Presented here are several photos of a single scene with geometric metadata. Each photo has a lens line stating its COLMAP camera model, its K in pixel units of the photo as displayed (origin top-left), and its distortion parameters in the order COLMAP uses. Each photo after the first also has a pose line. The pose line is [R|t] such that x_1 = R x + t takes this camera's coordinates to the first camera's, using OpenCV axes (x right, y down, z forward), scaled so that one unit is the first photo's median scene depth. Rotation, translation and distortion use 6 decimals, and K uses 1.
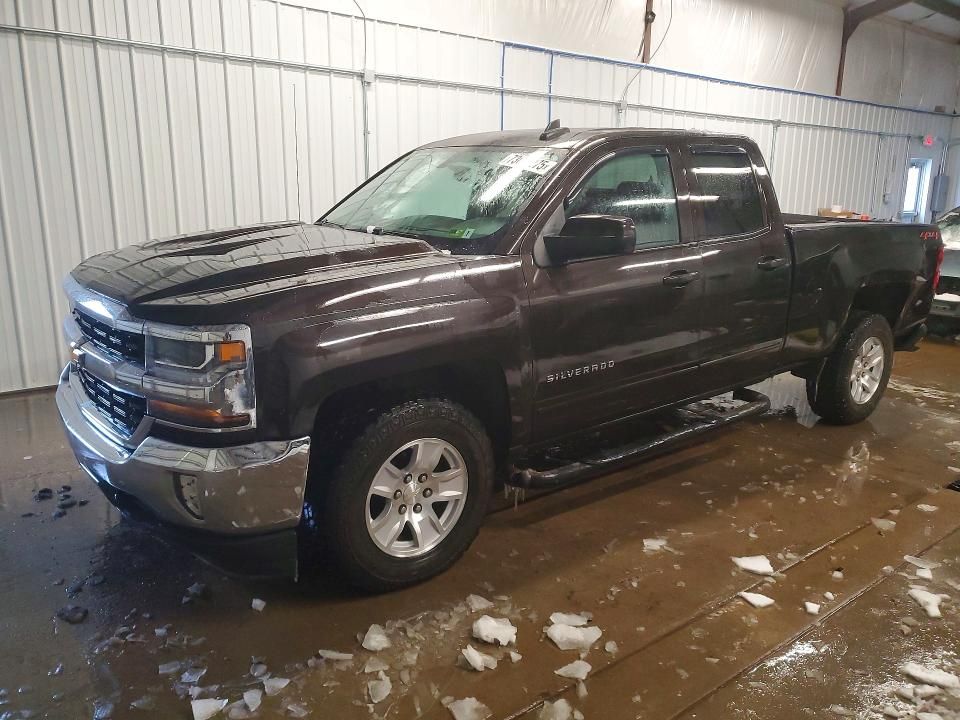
lens RADIAL K [[789.3, 0, 451.8], [0, 789.3, 371.8], [0, 0, 1]] dist [0.025412, -0.002736]
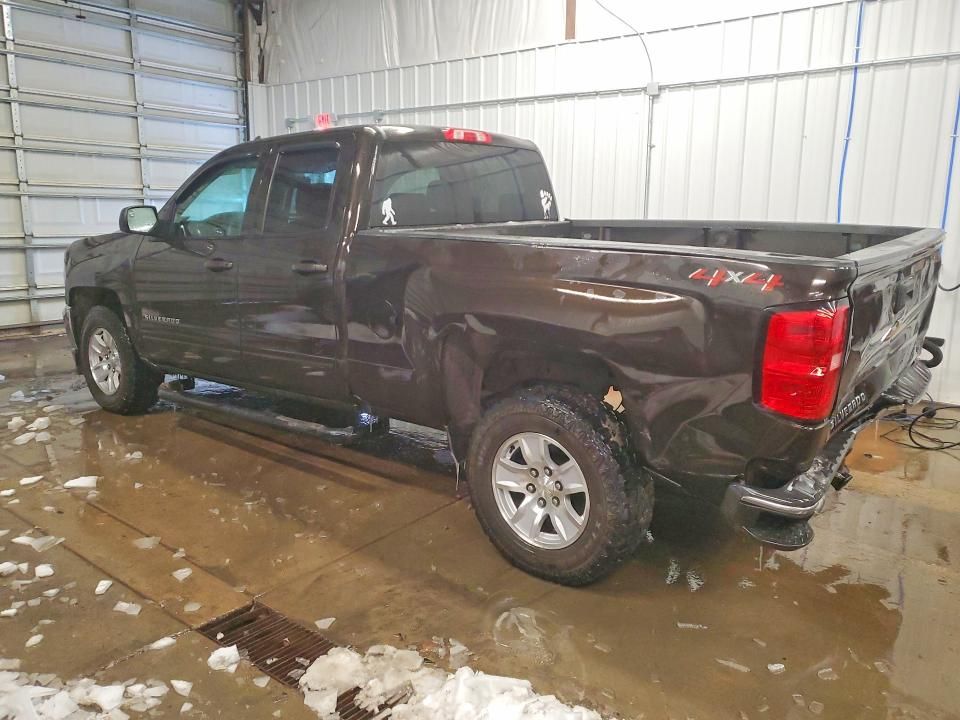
lens RADIAL K [[741.5, 0, 480.0], [0, 741.5, 360.0], [0, 0, 1]] dist [0.040228, -0.002481]
pose [[0.202124, 0.192461, -0.960263, 1.151463], [-0.228889, 0.962629, 0.144757, -0.189395], [0.952237, 0.190535, 0.238623, 0.903753]]
